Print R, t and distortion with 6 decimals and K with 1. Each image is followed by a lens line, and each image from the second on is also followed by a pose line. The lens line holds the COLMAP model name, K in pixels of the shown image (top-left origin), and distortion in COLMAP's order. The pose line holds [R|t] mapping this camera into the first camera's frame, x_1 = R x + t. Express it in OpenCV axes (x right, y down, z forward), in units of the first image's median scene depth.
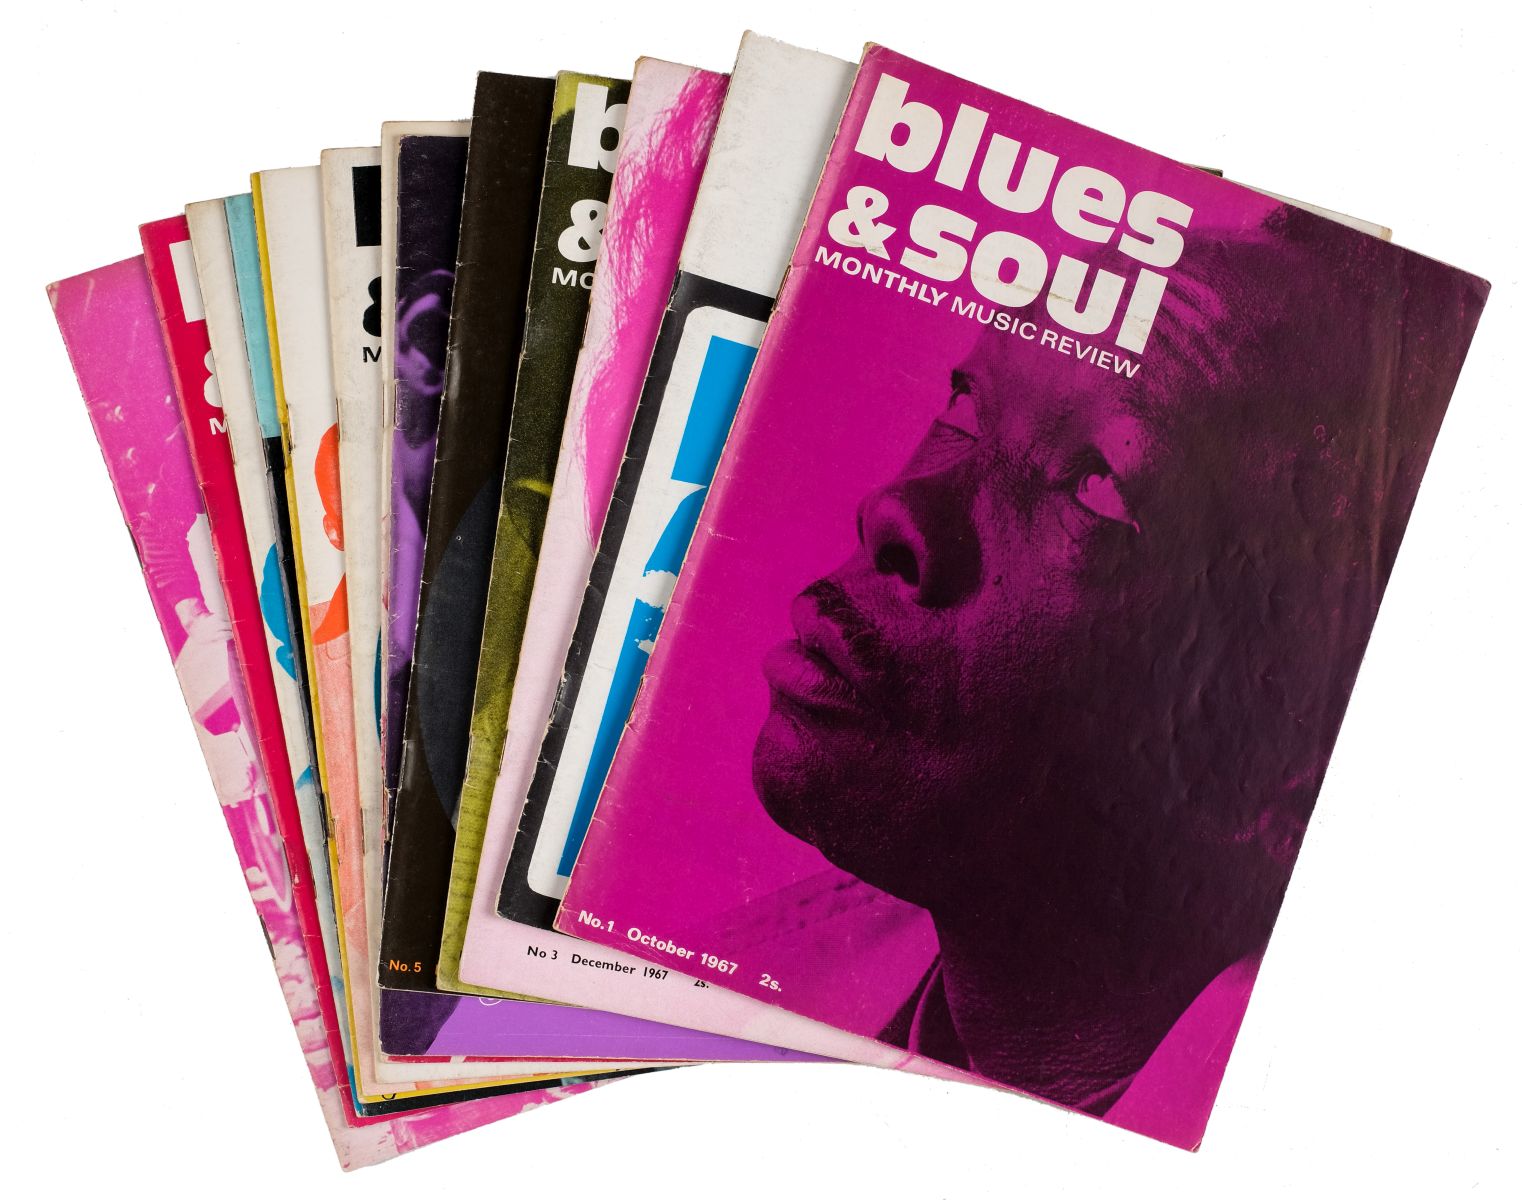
lens RADIAL K [[2309.4, 0, 762.2], [0, 2309.4, 599.8], [0, 0, 1]] dist [0.025463, 0.000000]
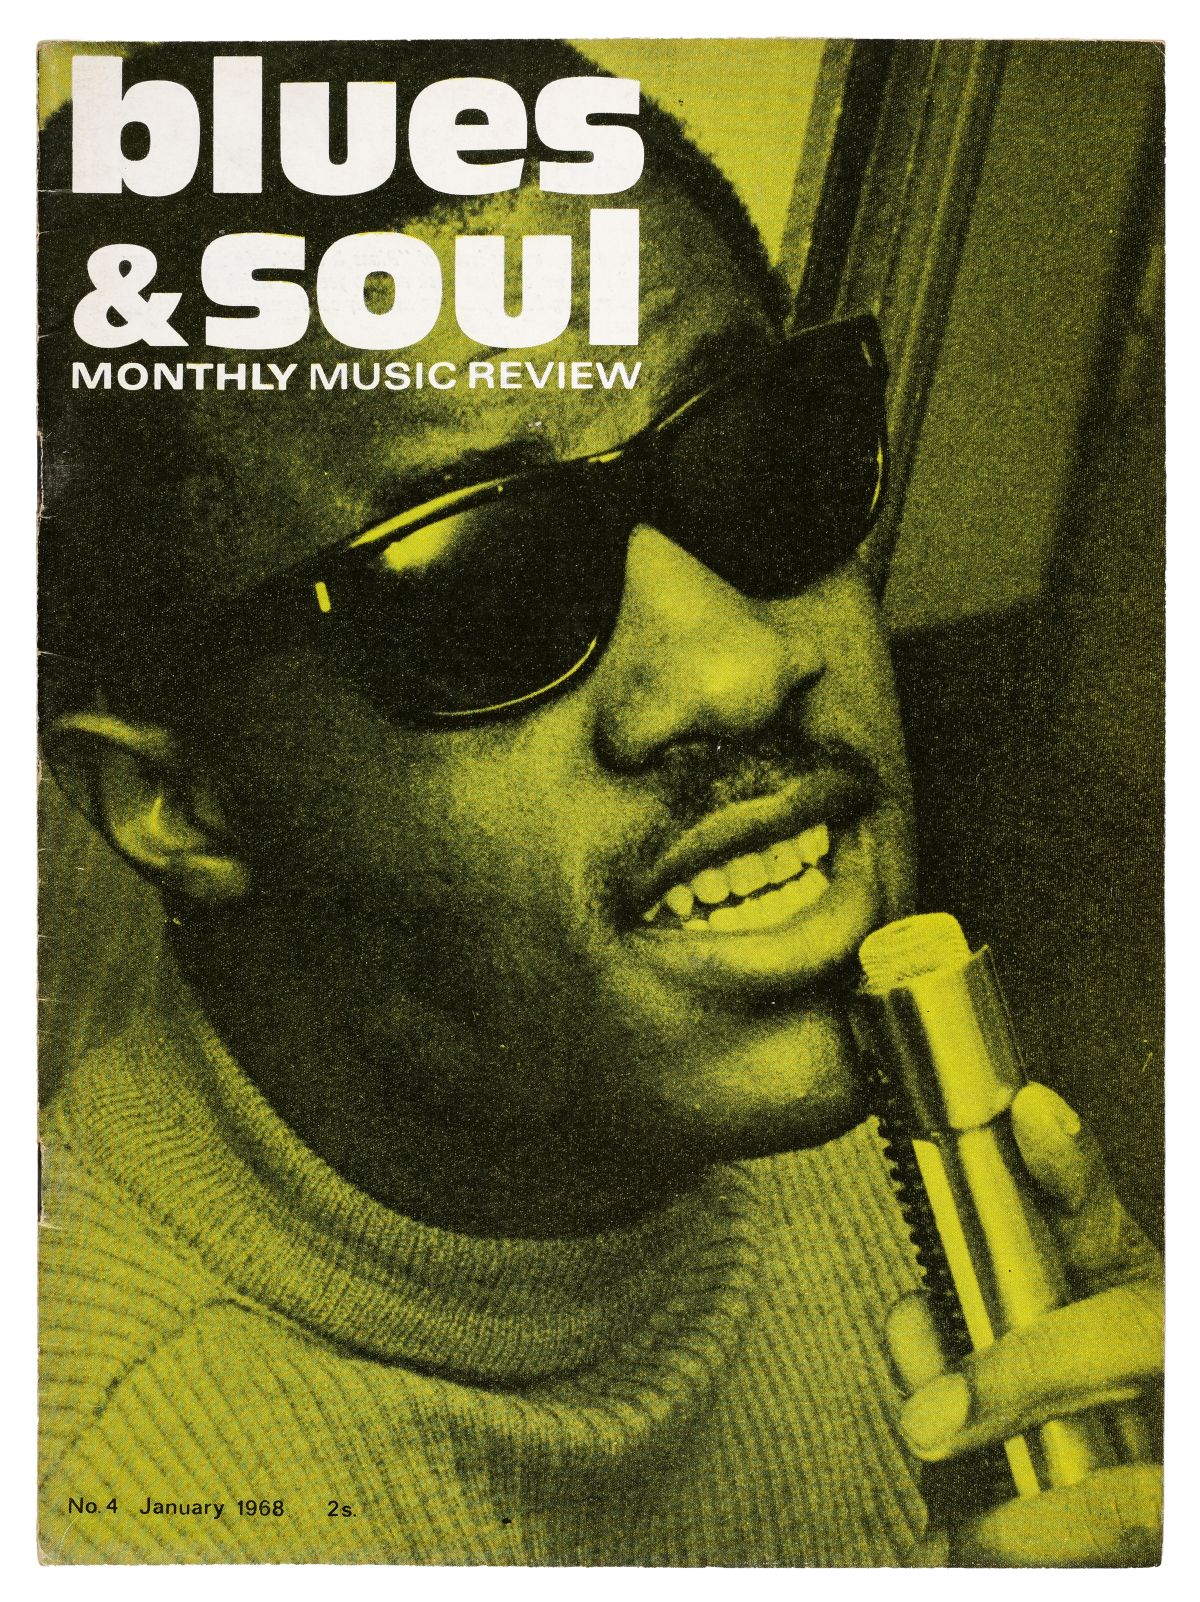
lens RADIAL K [[3077.7, 0, 600.7], [0, 3077.7, 800.7], [0, 0, 1]] dist [0.073045, 0.000000]
pose [[0.937459, -0.325002, 0.124675, 0.017774], [0.327416, 0.944880, 0.001192, -0.000851], [-0.118190, 0.039703, 0.992197, 0.201147]]
